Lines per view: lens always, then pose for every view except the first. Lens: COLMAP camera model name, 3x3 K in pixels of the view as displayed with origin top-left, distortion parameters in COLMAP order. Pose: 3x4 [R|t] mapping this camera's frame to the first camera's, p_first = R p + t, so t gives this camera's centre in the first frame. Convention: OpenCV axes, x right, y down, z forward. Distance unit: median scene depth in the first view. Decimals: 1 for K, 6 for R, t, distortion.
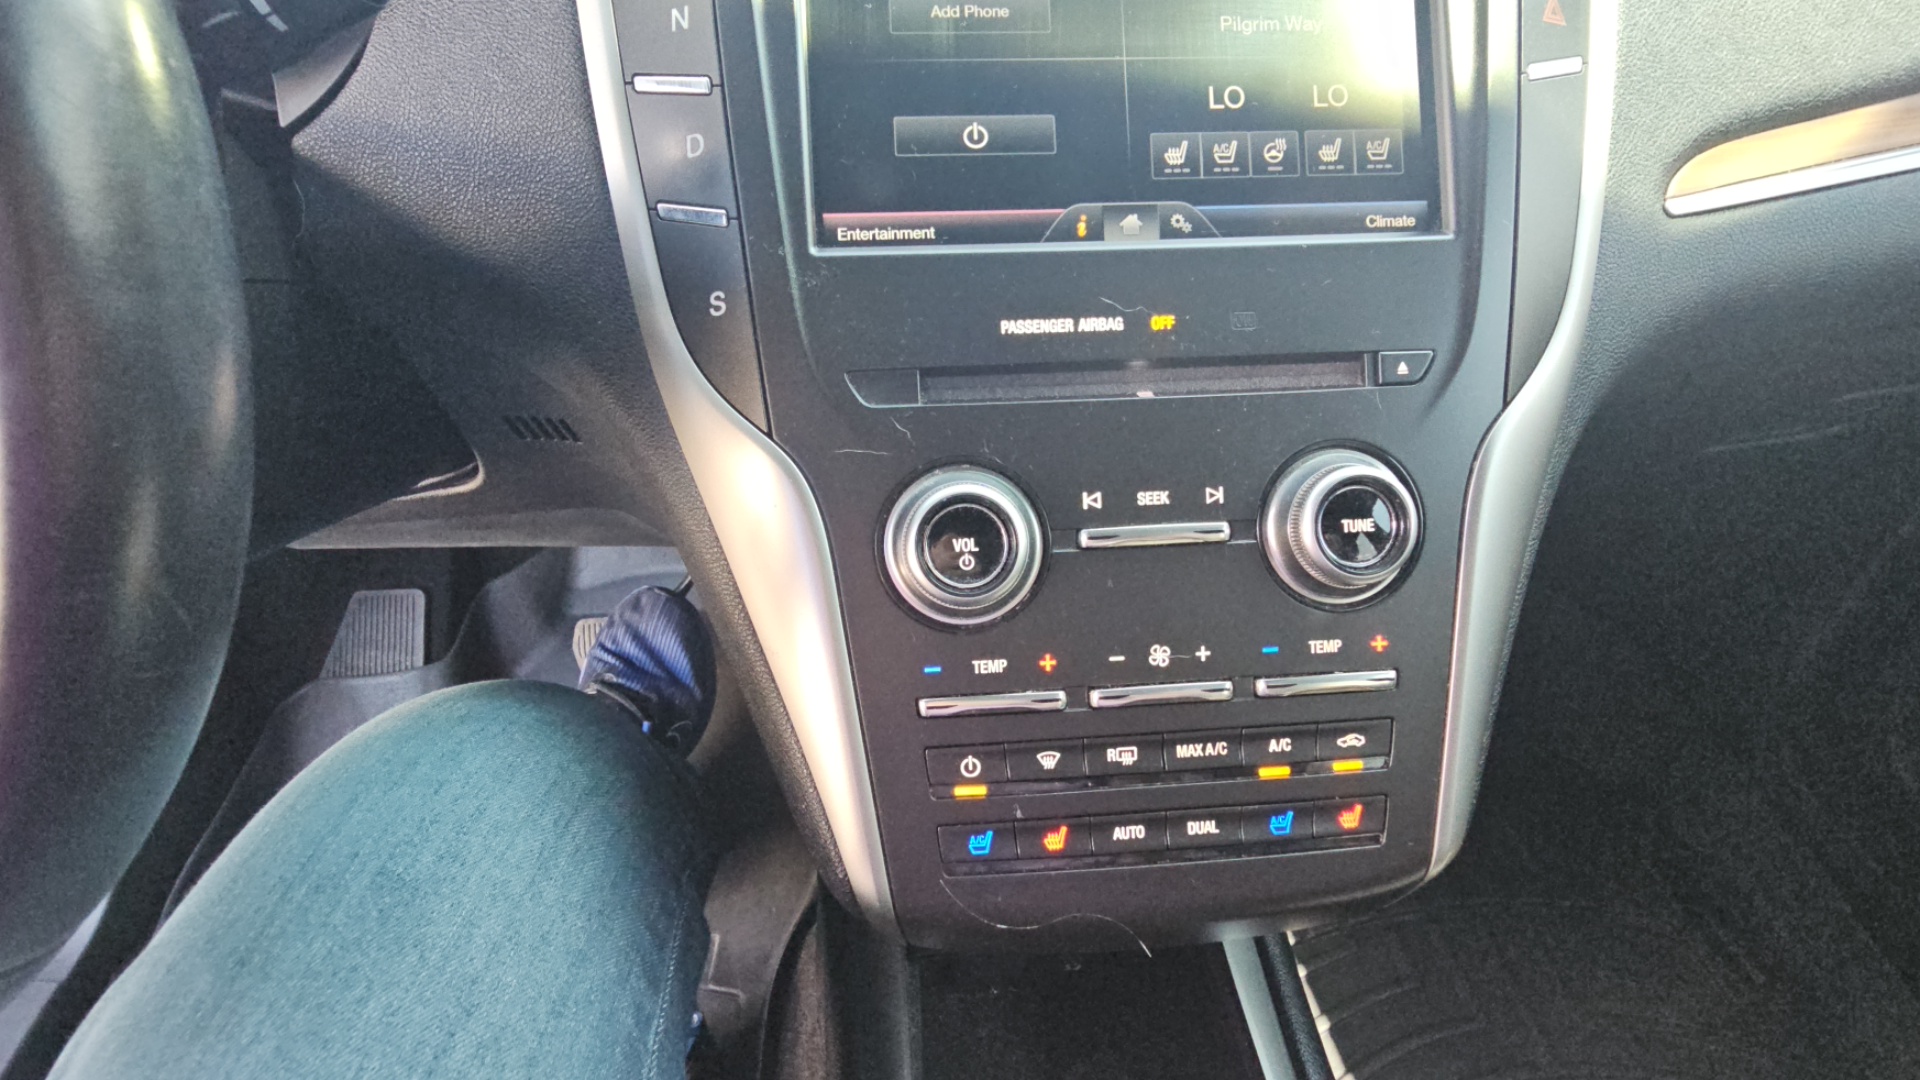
lens RADIAL K [[859.0, 0, 980.0], [0, 859.0, 542.3], [0, 0, 1]] dist [0.006246, -0.006556]
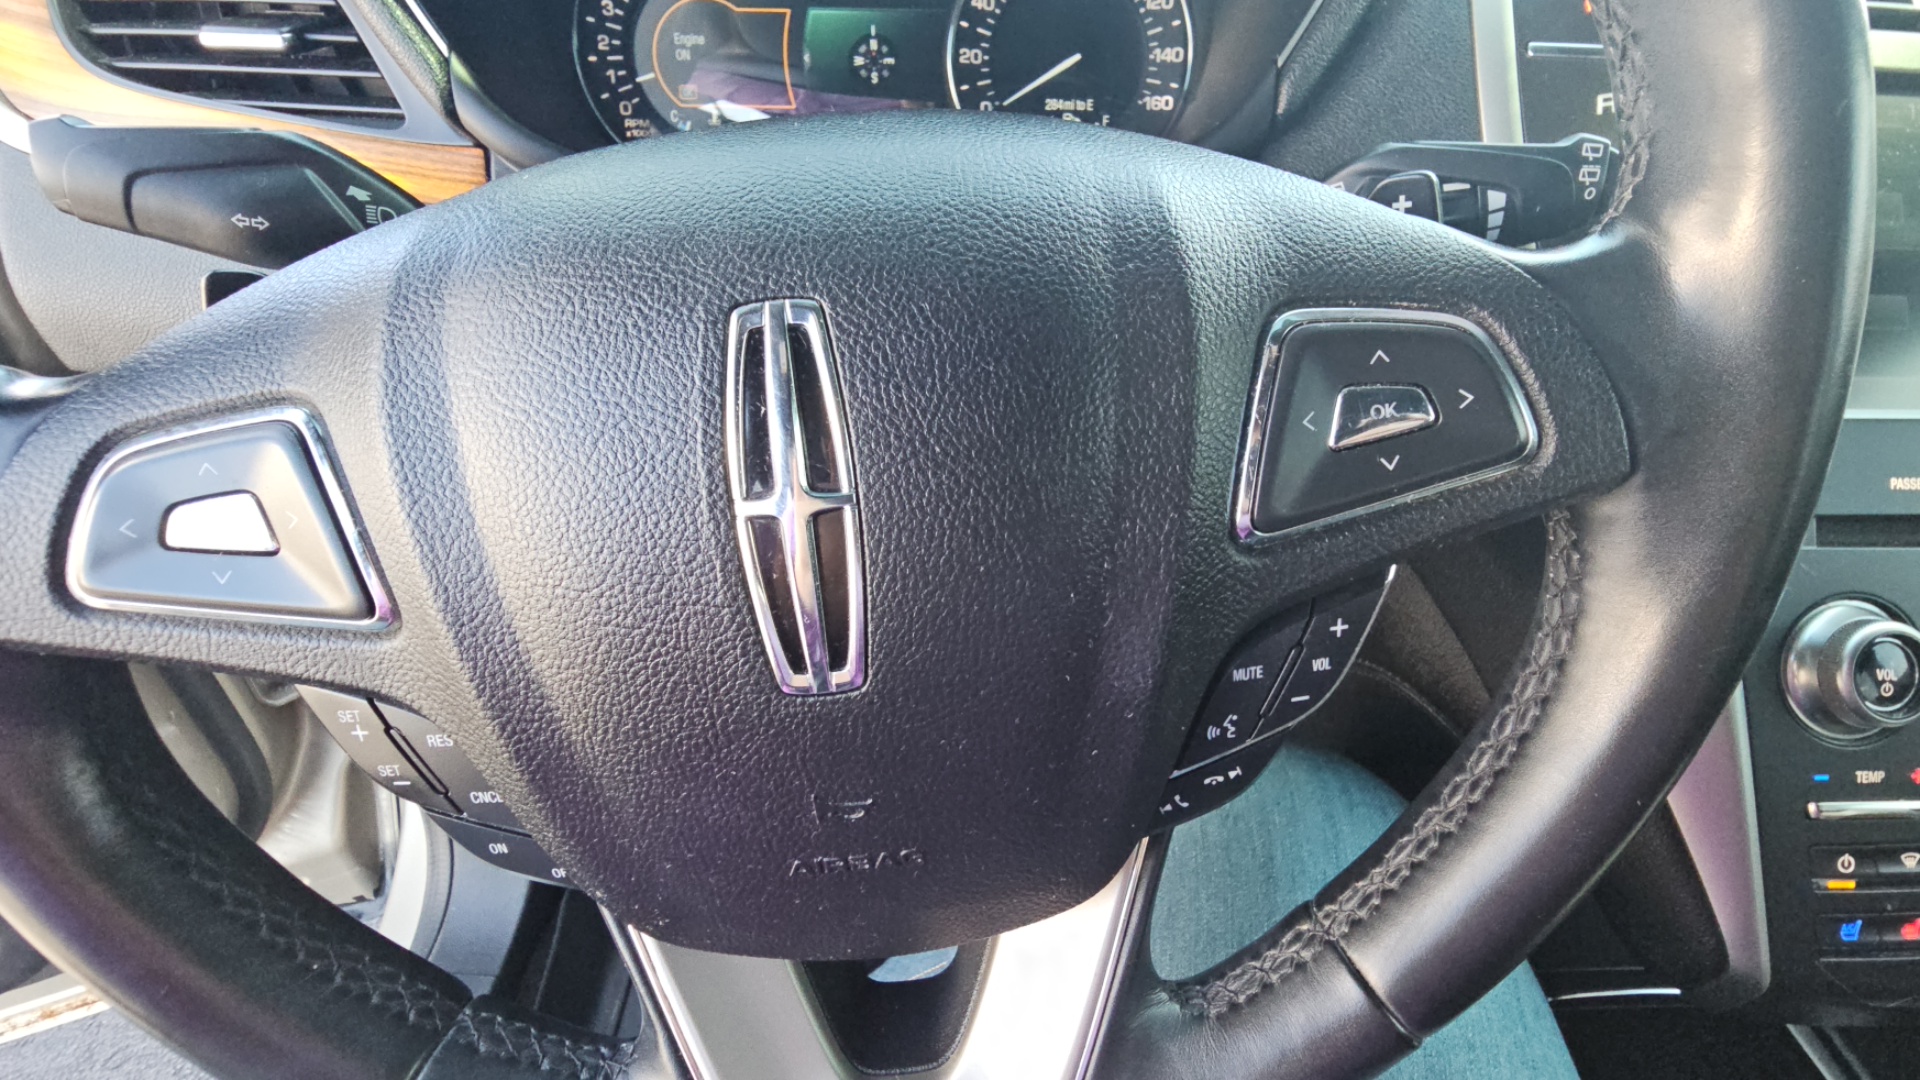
lens RADIAL K [[861.3, 0, 981.0], [0, 861.3, 540.5], [0, 0, 1]] dist [0.000207, -0.001283]
pose [[0.998485, 0.043532, -0.033656, -1.123465], [-0.044160, 0.998860, -0.018141, -0.095791], [0.032828, 0.019600, 0.999269, -0.190406]]
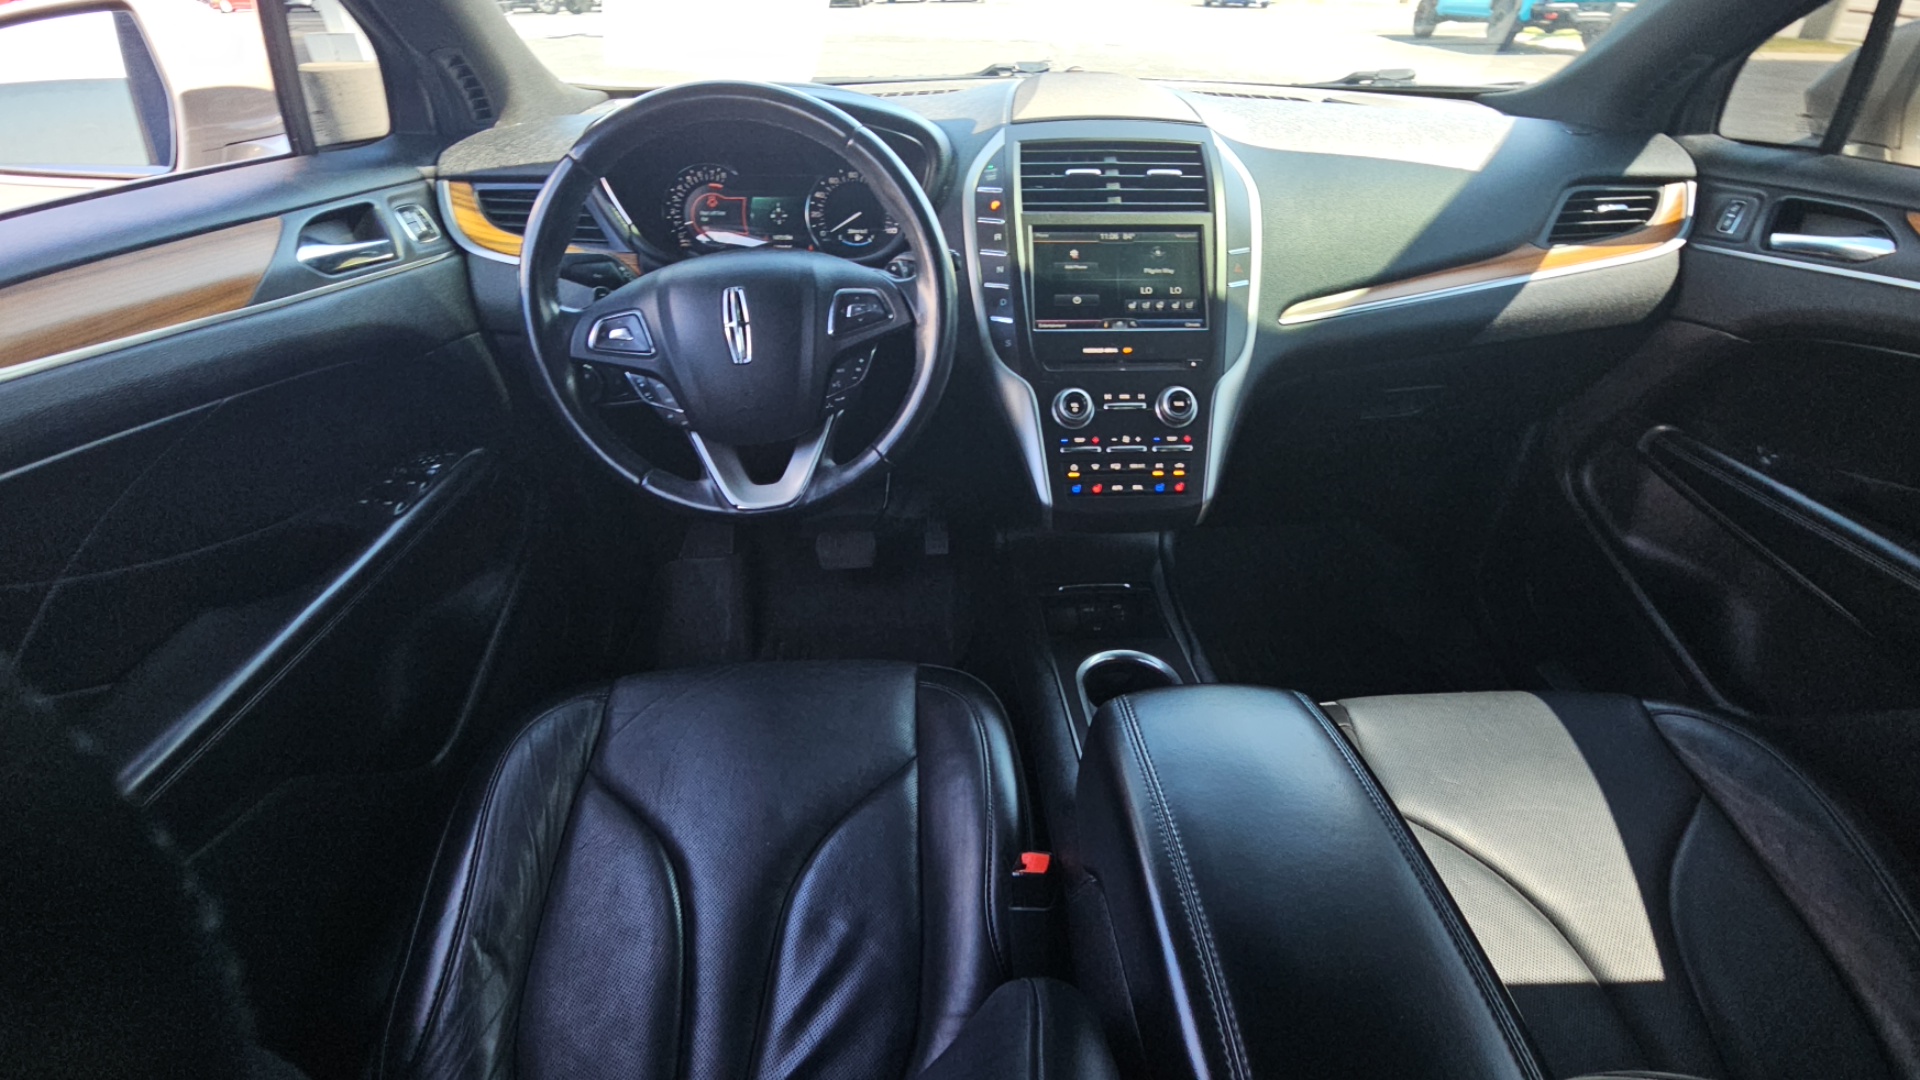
lens RADIAL K [[861.3, 0, 981.0], [0, 861.3, 540.5], [0, 0, 1]] dist [0.000207, -0.001283]
pose [[0.999610, 0.022627, -0.016349, -0.334383], [-0.024031, 0.995512, -0.091533, 0.901277], [0.014205, 0.091890, 0.995668, -2.587133]]
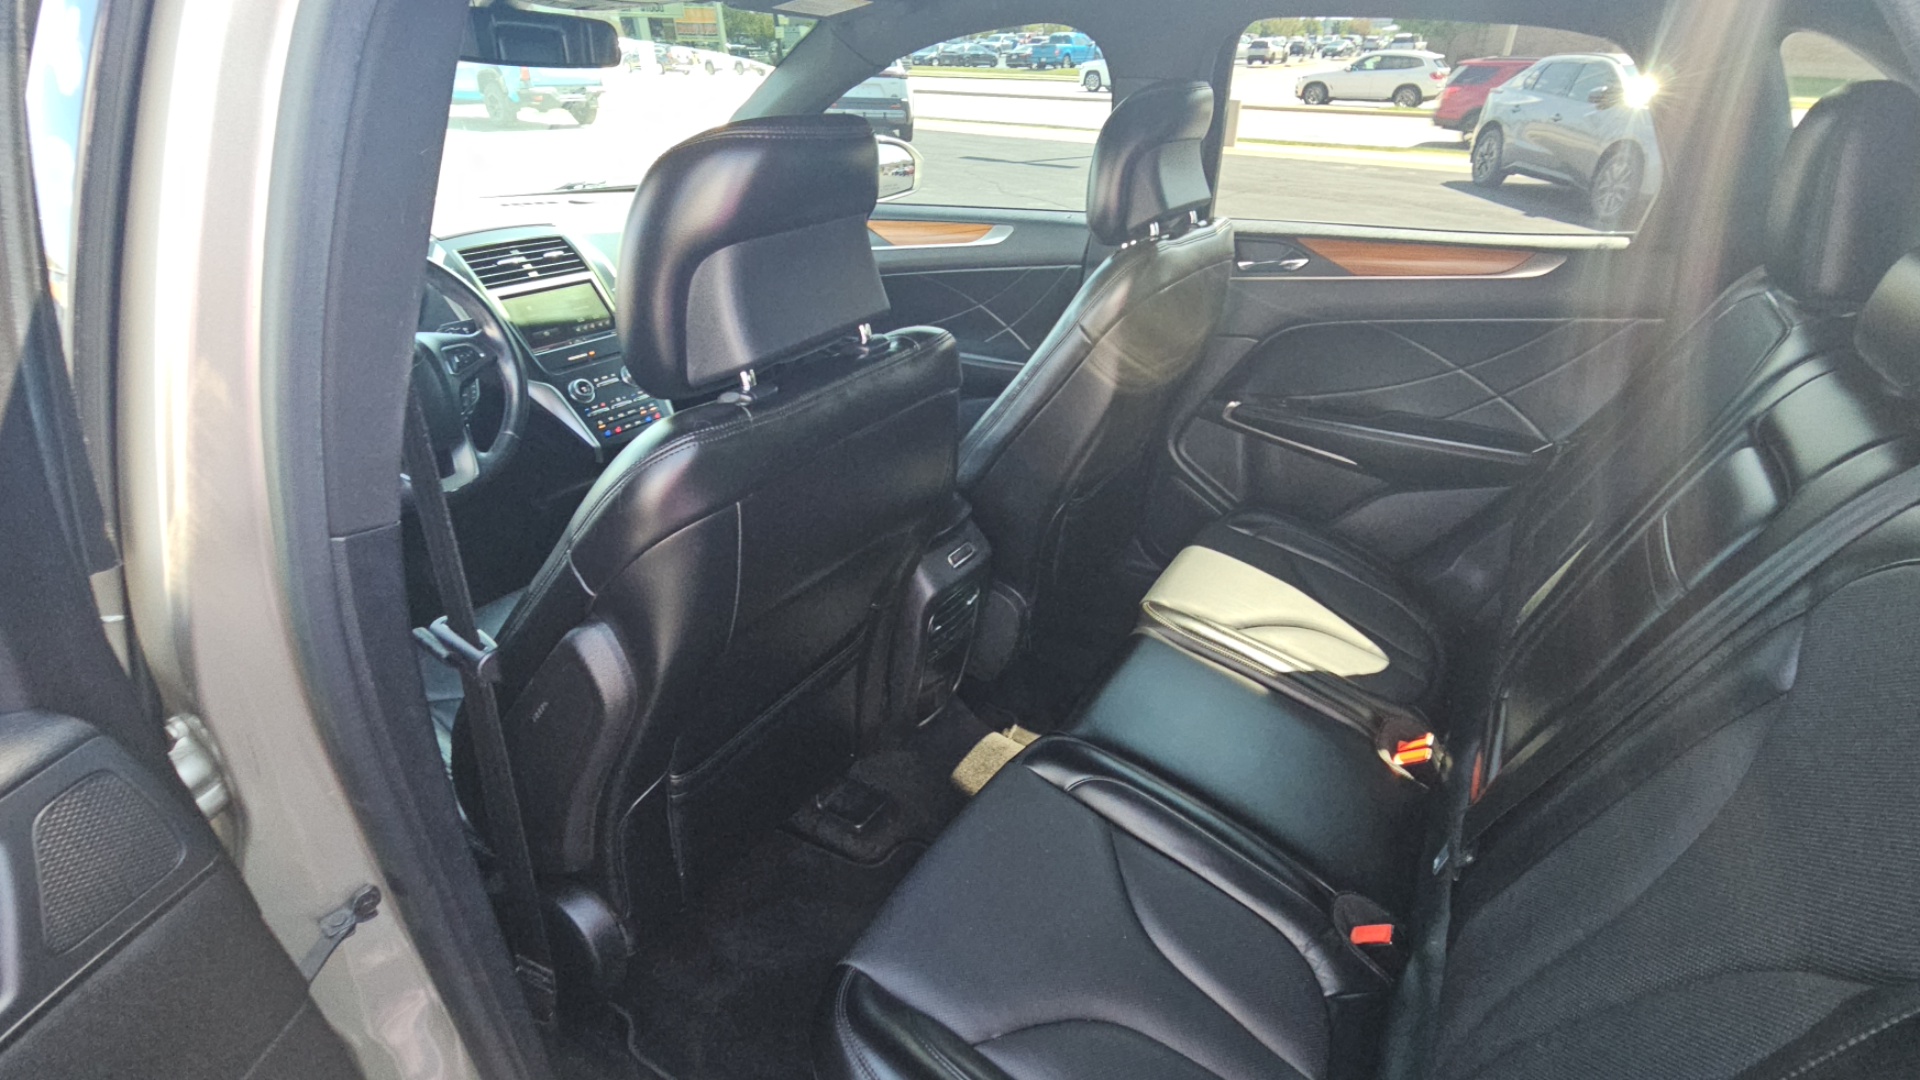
lens RADIAL K [[859.0, 0, 980.0], [0, 859.0, 542.3], [0, 0, 1]] dist [0.006246, -0.006556]
pose [[0.595640, -0.377025, 0.709271, -3.083545], [0.486023, 0.872184, 0.055467, 1.986037], [-0.639527, 0.311684, 0.702750, -4.817829]]
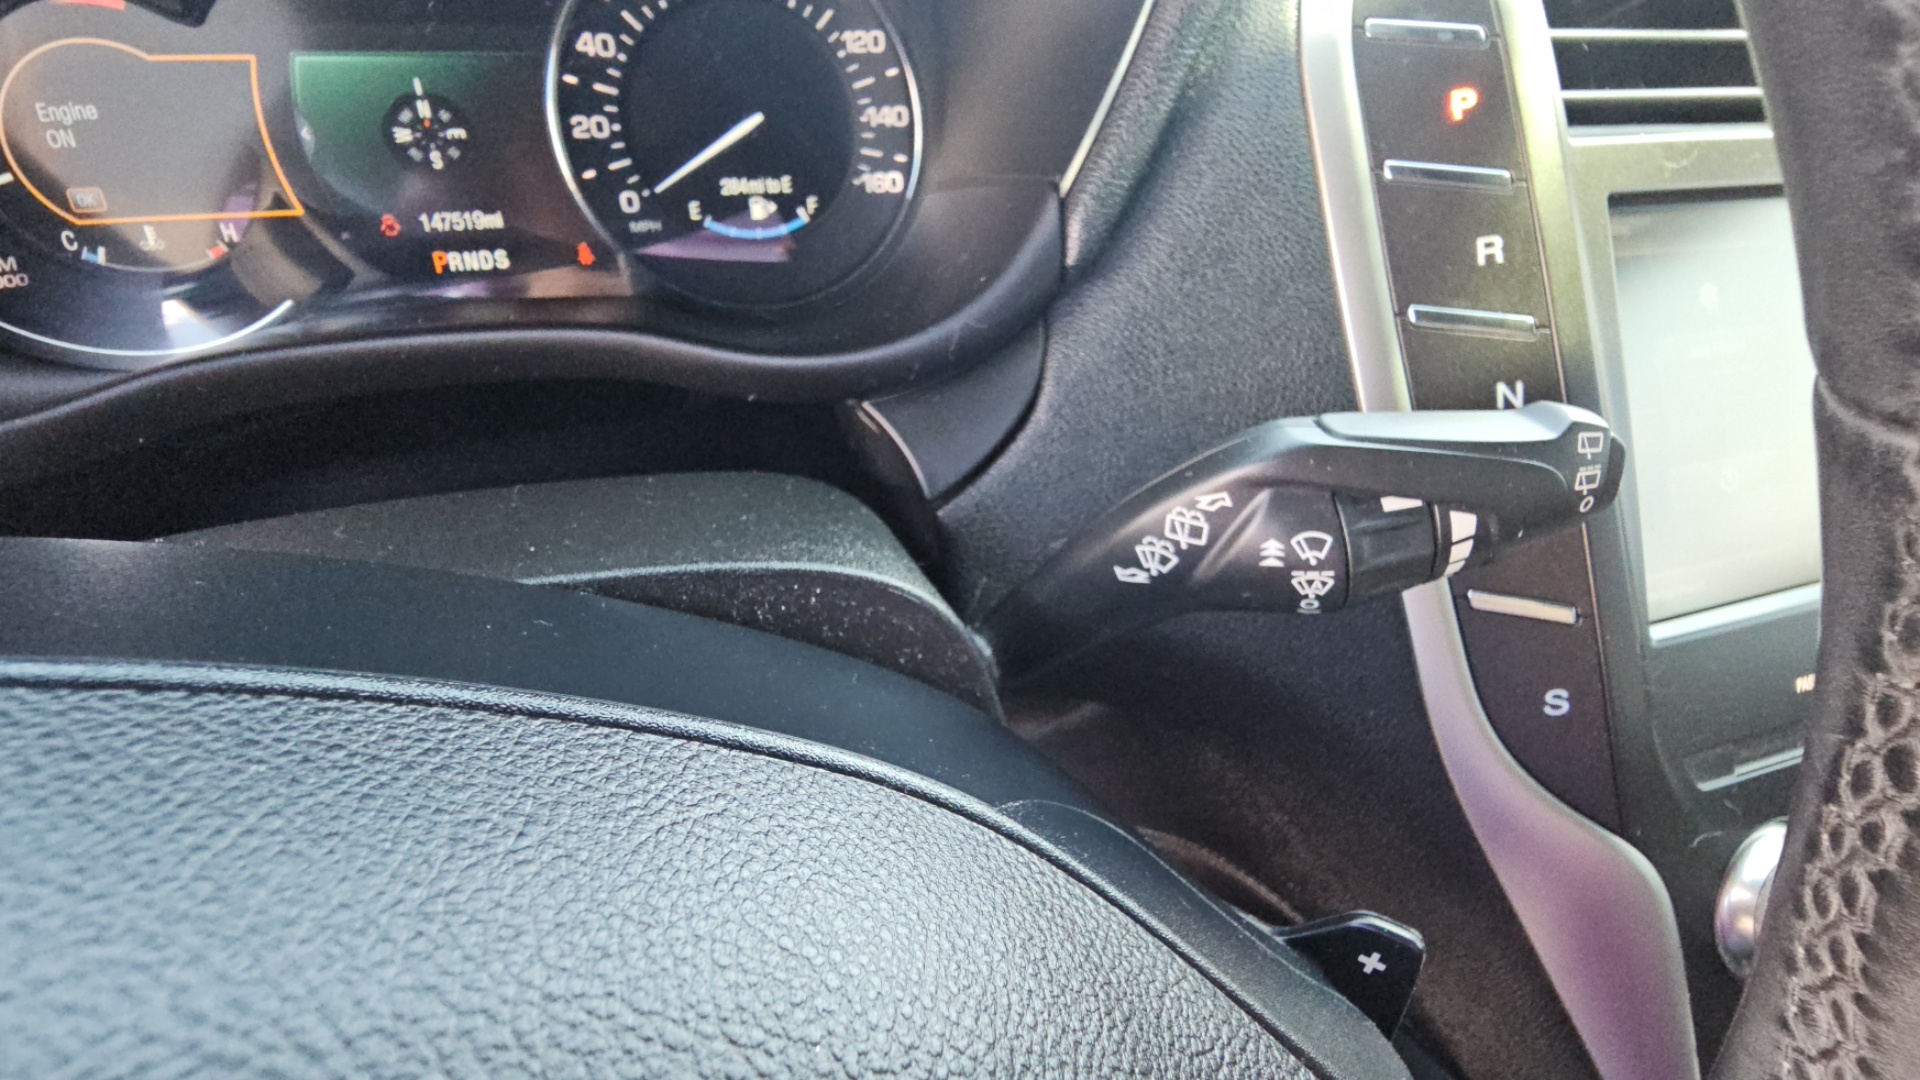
lens RADIAL K [[862.8, 0, 976.7], [0, 862.8, 536.7], [0, 0, 1]] dist [0.006257, -0.007449]
pose [[0.969234, -0.102866, 0.223616, -1.066380], [0.091502, 0.993957, 0.060631, -0.552008], [-0.228501, -0.038304, 0.972790, 0.246208]]
